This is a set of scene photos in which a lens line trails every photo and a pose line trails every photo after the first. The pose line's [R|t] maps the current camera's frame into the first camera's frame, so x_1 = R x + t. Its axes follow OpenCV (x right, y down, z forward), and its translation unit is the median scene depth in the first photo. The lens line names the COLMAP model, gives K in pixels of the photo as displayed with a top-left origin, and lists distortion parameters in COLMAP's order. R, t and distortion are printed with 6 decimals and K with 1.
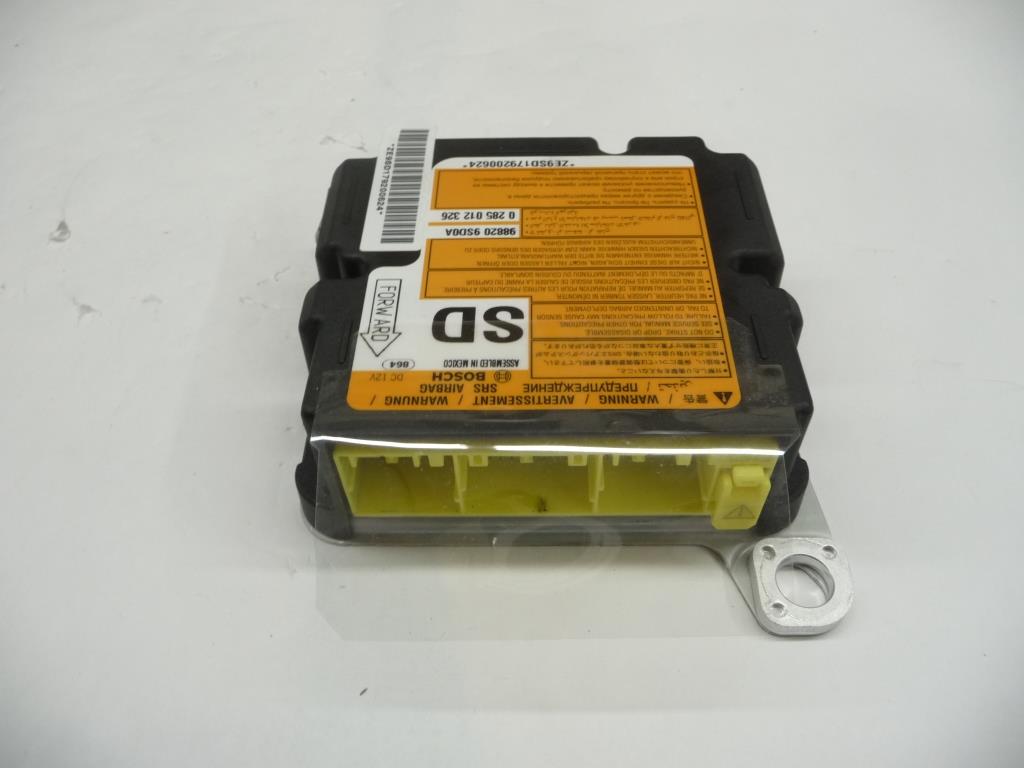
lens RADIAL K [[835.0, 0, 509.8], [0, 835.0, 381.9], [0, 0, 1]] dist [-0.071568, -0.000040]
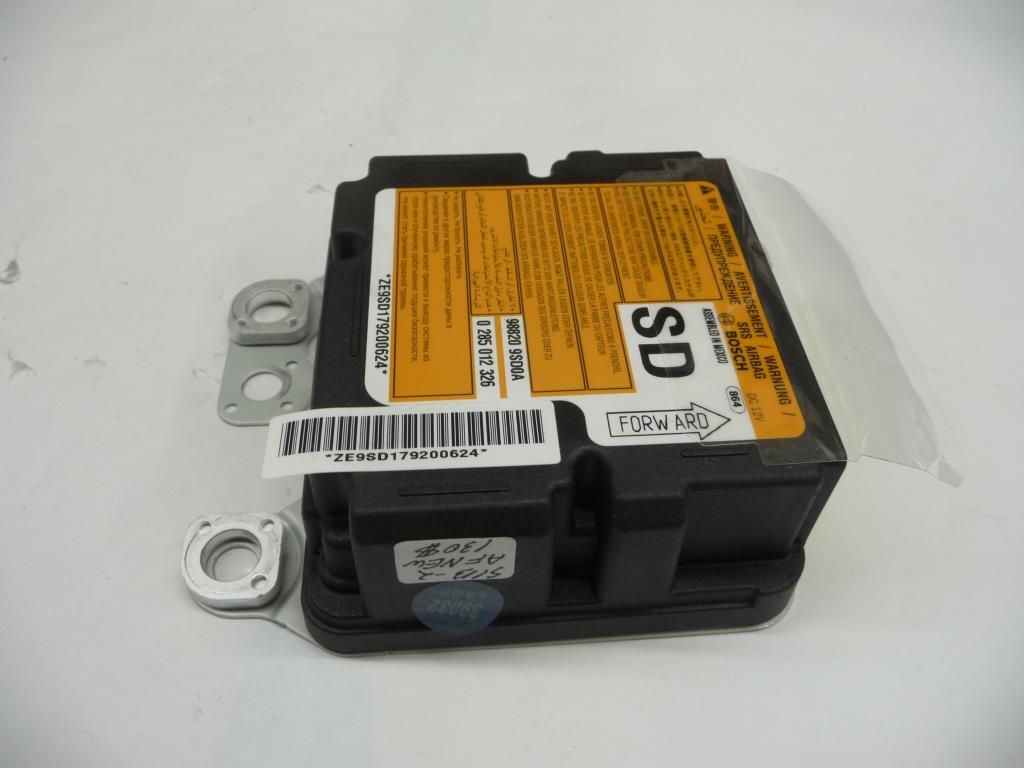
lens RADIAL K [[835.0, 0, 512.7], [0, 835.0, 384.6], [0, 0, 1]] dist [-0.071568, -0.000040]
pose [[-0.084520, -0.746432, 0.660072, -0.664217], [0.758036, 0.381781, 0.528795, -0.658986], [-0.646713, 0.545052, 0.533554, 0.612317]]
